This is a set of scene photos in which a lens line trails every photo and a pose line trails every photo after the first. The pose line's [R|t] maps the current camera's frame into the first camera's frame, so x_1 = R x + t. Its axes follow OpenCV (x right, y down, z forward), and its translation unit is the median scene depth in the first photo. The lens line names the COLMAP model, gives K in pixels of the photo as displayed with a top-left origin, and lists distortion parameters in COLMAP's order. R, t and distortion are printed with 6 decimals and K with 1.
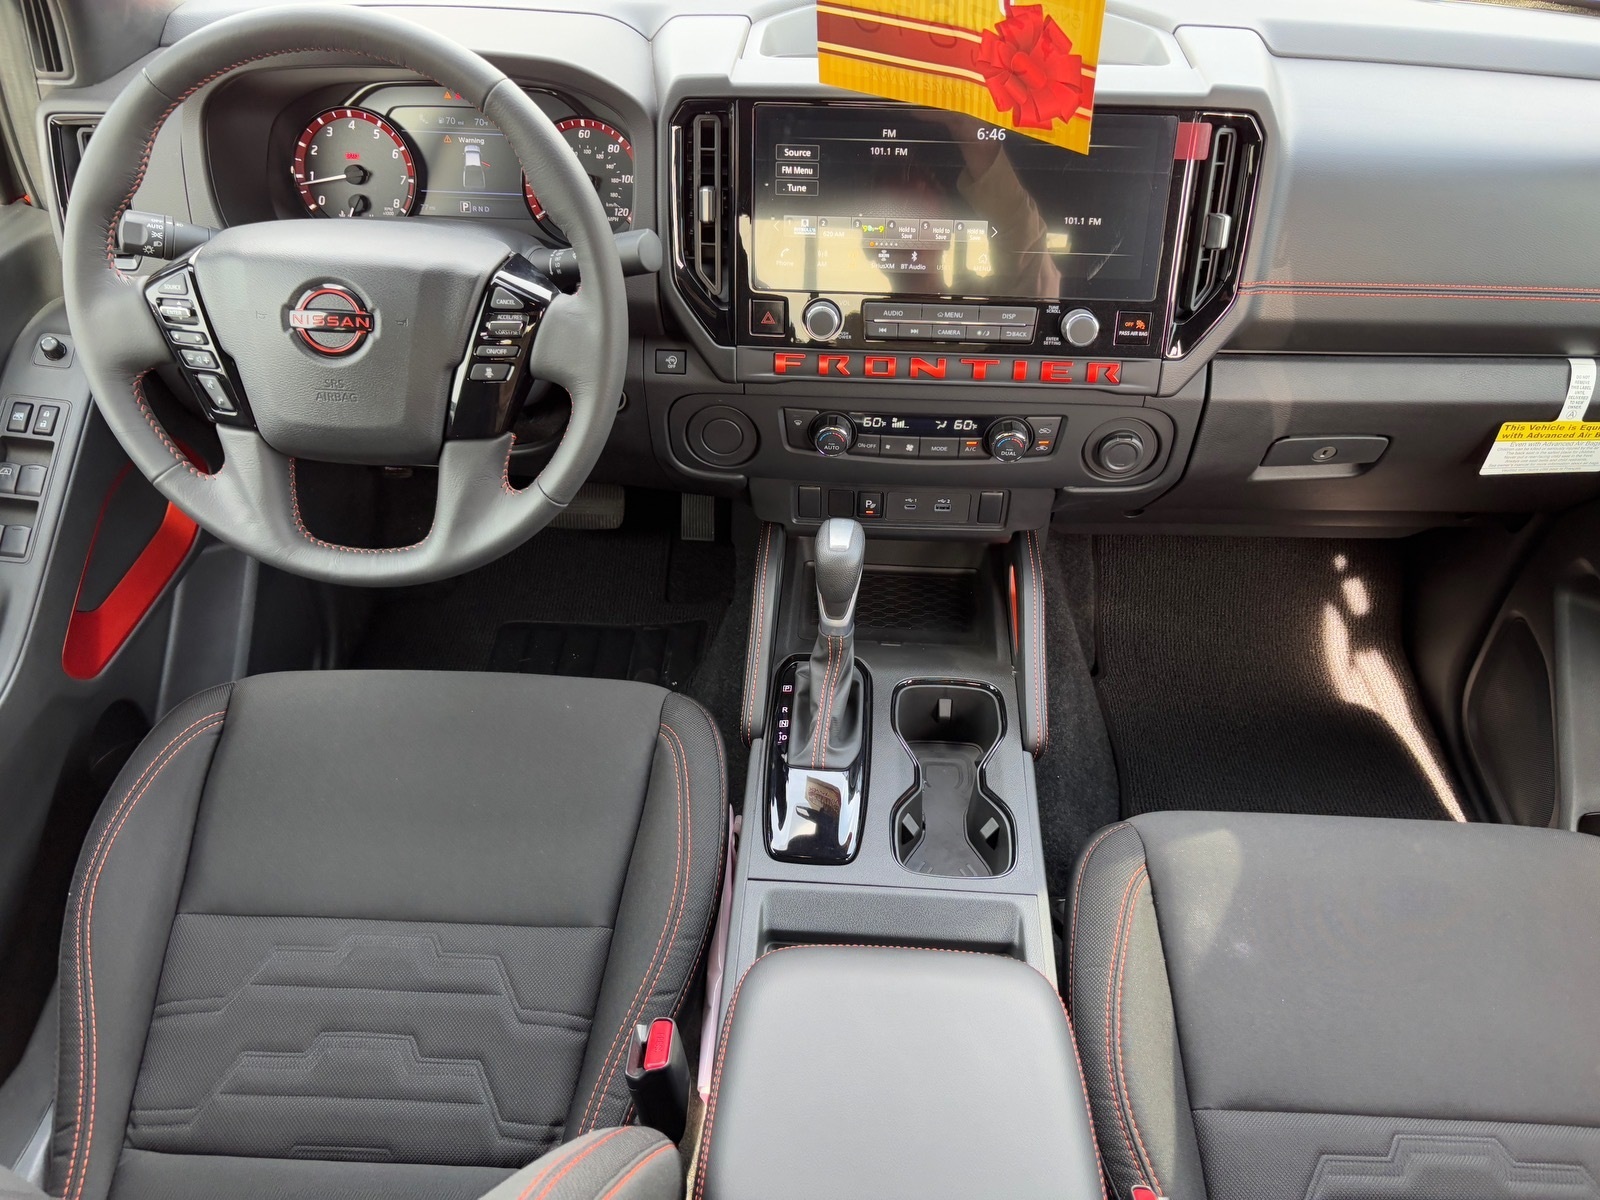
lens RADIAL K [[1223.9, 0, 801.9], [0, 1223.9, 611.0], [0, 0, 1]] dist [0.035434, -0.047515]
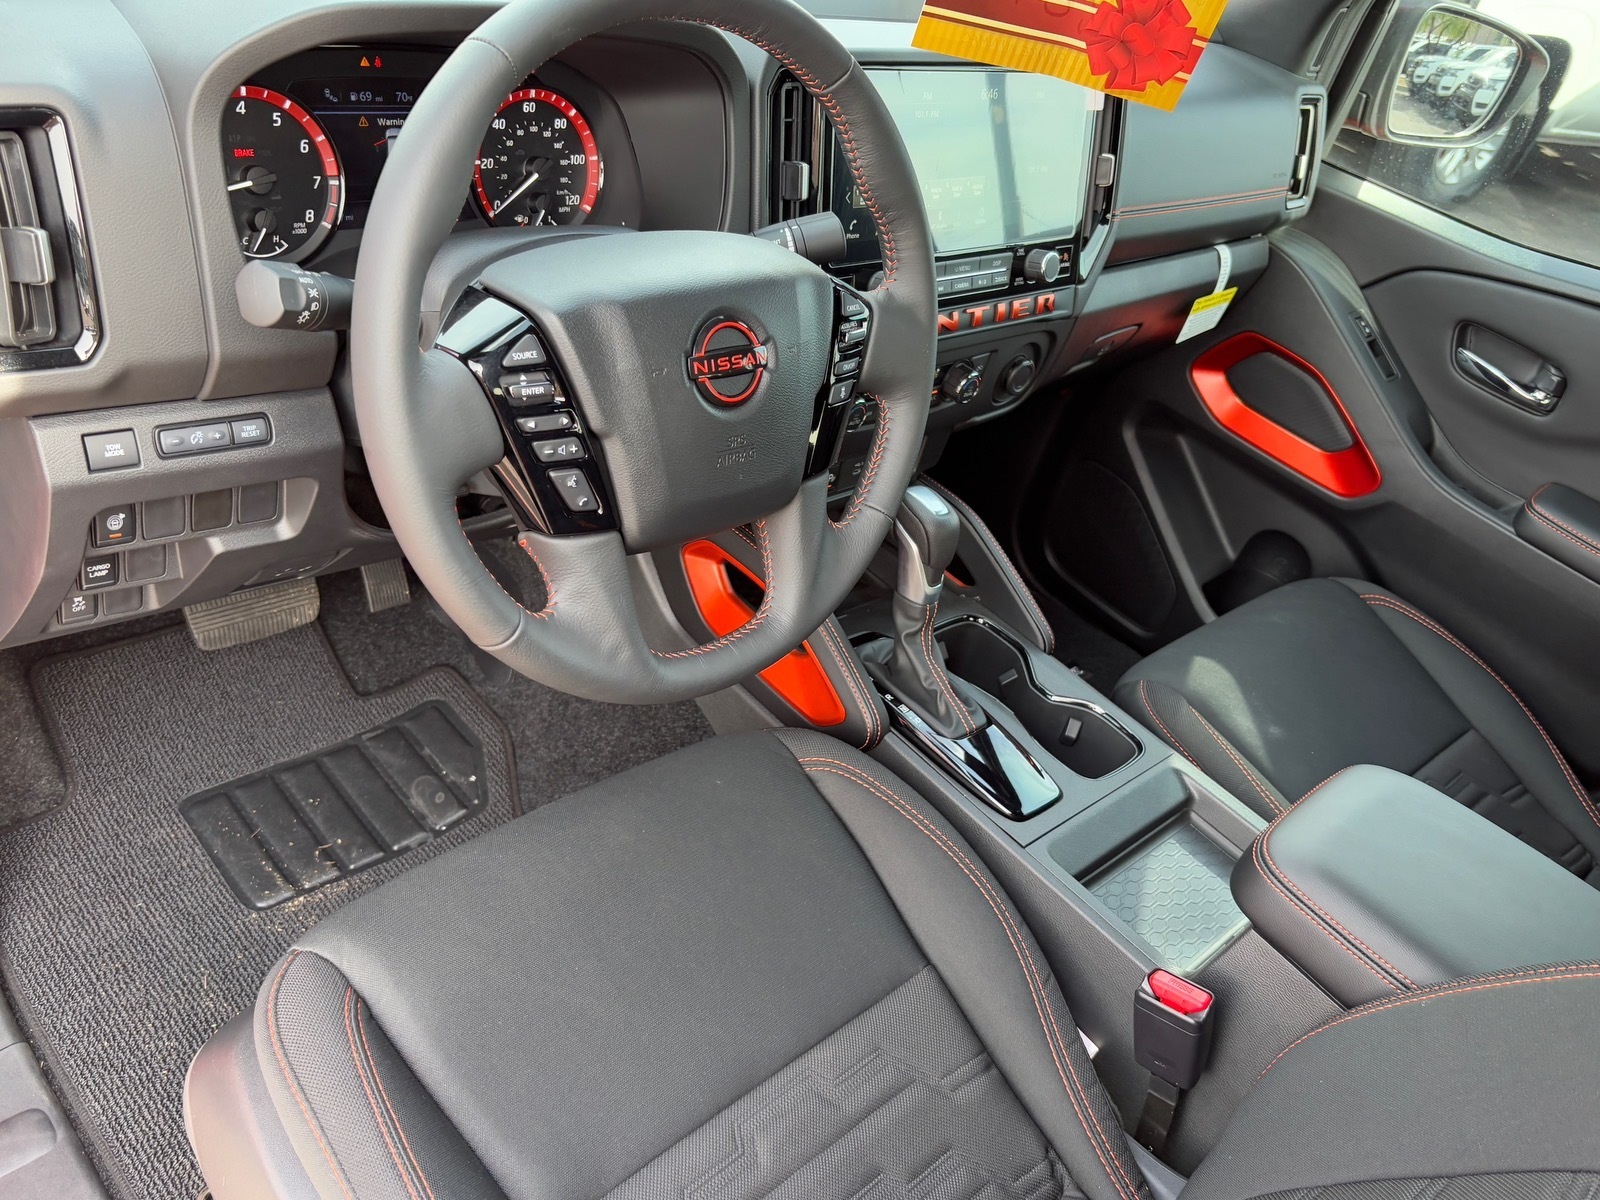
lens RADIAL K [[1363.0, 0, 805.2], [0, 1363.0, 603.9], [0, 0, 1]] dist [0.021781, -0.020981]
pose [[0.660582, -0.291298, 0.691937, -0.816707], [0.284927, 0.949976, 0.127914, -0.152466], [-0.694585, 0.112654, 0.710536, 0.296792]]
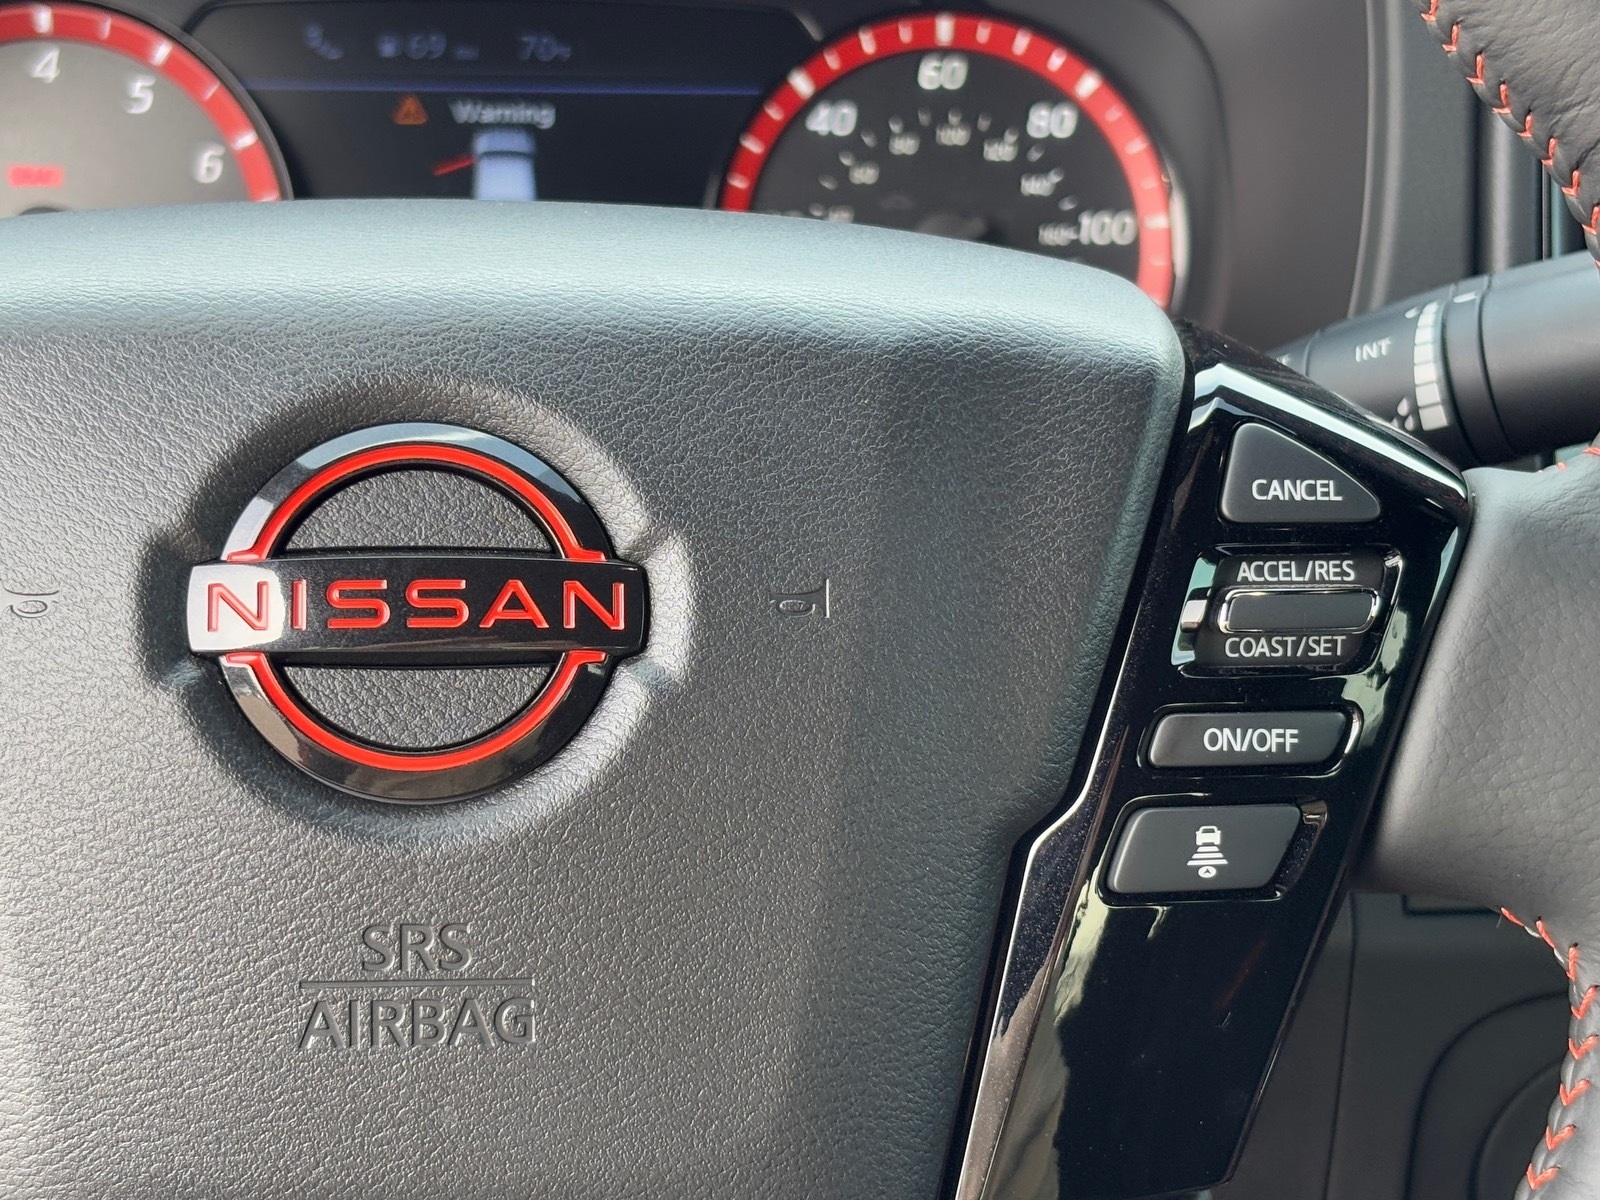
lens RADIAL K [[2952.7, 0, 771.9], [0, 2952.7, 589.9], [0, 0, 1]] dist [0.160815, 0.000000]
pose [[0.992485, -0.037195, 0.116579, -0.311772], [0.076197, 0.933300, -0.350920, -0.063185], [-0.095751, 0.357166, 0.929120, 0.471417]]
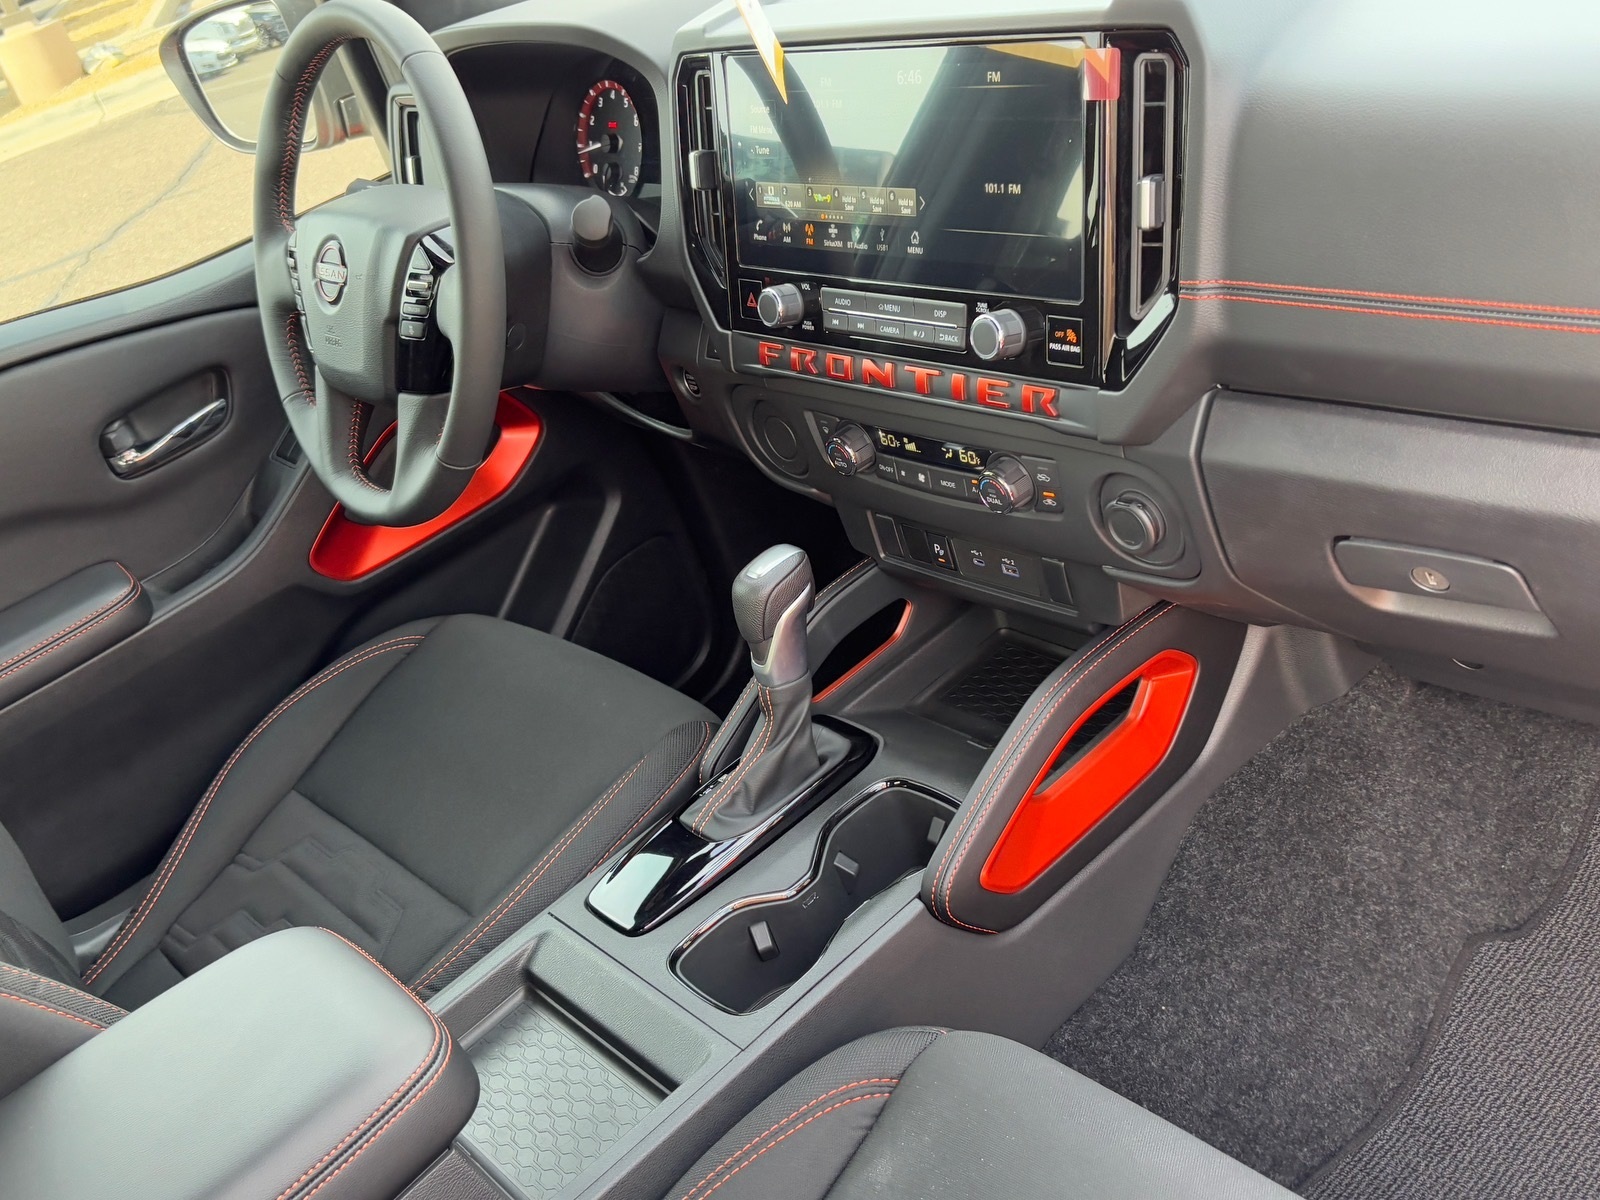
lens RADIAL K [[1629.4, 0, 814.5], [0, 1629.4, 622.9], [0, 0, 1]] dist [0.075086, 0.000000]
pose [[0.669674, 0.192440, -0.717289, 0.844825], [-0.233093, 0.971502, 0.043023, -0.077249], [0.705127, 0.138383, 0.695446, 0.261589]]
